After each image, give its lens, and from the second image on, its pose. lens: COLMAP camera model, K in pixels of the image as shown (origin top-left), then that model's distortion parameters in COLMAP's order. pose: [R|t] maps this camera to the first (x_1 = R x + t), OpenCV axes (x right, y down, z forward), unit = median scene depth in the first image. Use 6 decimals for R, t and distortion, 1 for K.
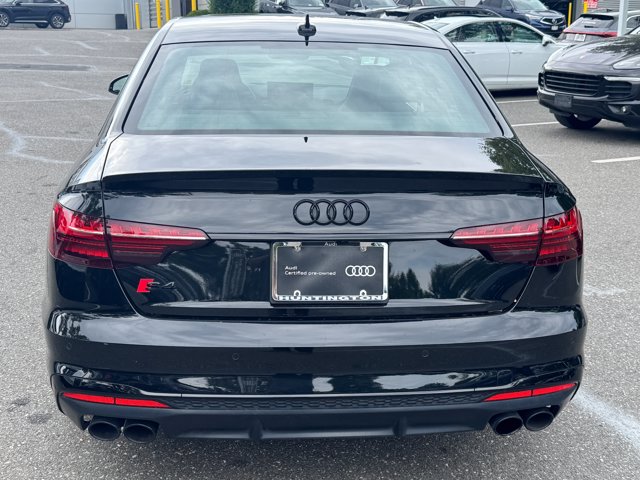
lens RADIAL K [[828.1, 0, 321.5], [0, 828.1, 235.6], [0, 0, 1]] dist [0.024742, 0.000000]
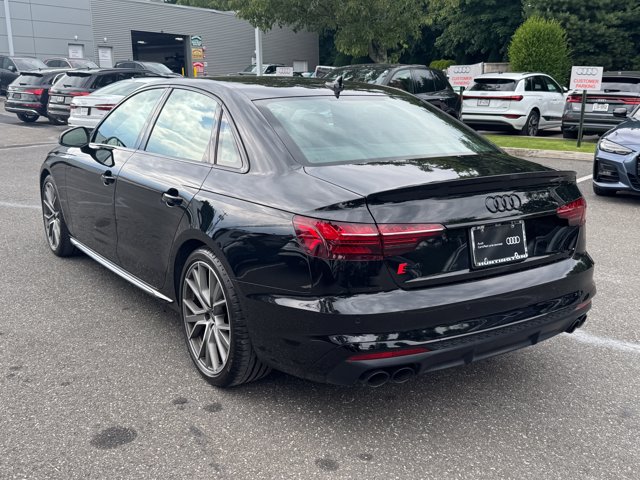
lens RADIAL K [[741.8, 0, 319.4], [0, 741.8, 242.9], [0, 0, 1]] dist [-0.005216, 0.000000]
pose [[0.880477, -0.117885, 0.459199, -0.869422], [0.134042, 0.990972, -0.002613, 0.002615], [-0.454746, 0.063852, 0.888329, -0.054231]]
